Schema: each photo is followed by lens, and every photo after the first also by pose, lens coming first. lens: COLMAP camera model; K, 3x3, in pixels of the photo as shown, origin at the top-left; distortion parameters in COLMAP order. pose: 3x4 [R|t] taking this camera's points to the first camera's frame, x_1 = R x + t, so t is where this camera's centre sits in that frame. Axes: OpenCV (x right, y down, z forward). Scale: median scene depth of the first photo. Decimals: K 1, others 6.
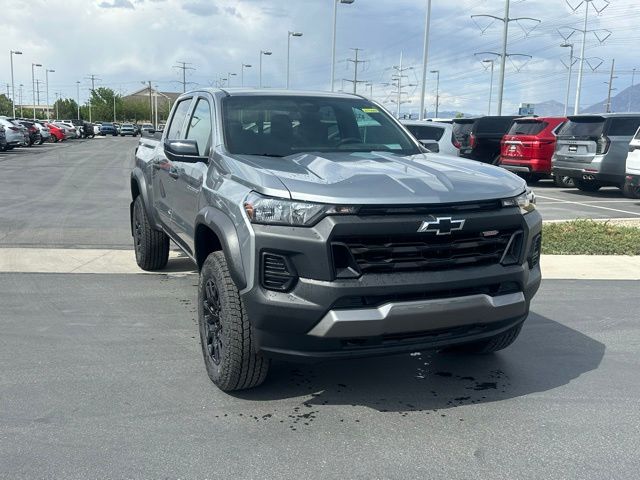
lens RADIAL K [[632.4, 0, 314.1], [0, 632.4, 242.0], [0, 0, 1]] dist [0.168937, -0.335559]
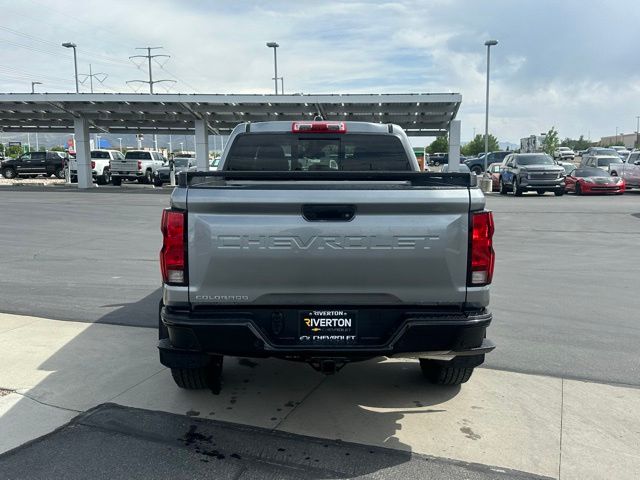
lens RADIAL K [[632.4, 0, 314.1], [0, 632.4, 242.0], [0, 0, 1]] dist [0.168937, -0.335559]
pose [[-0.935808, -0.055032, 0.348189, -0.703091], [0.049804, 0.957191, 0.285140, -0.568726], [-0.348975, 0.284178, -0.893006, 3.181910]]
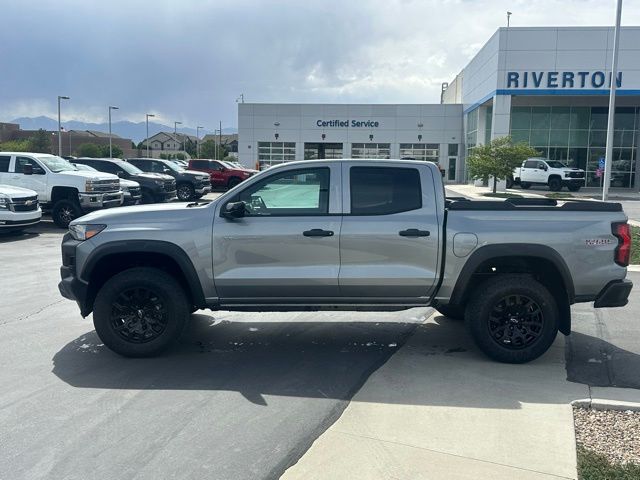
lens RADIAL K [[629.2, 0, 316.7], [0, 629.2, 239.1], [0, 0, 1]] dist [0.172429, -0.339041]
pose [[-0.340664, 0.071583, -0.937456, 1.709675], [-0.185407, 0.972402, 0.141627, -0.404299], [0.921722, 0.222059, -0.317991, 2.188981]]
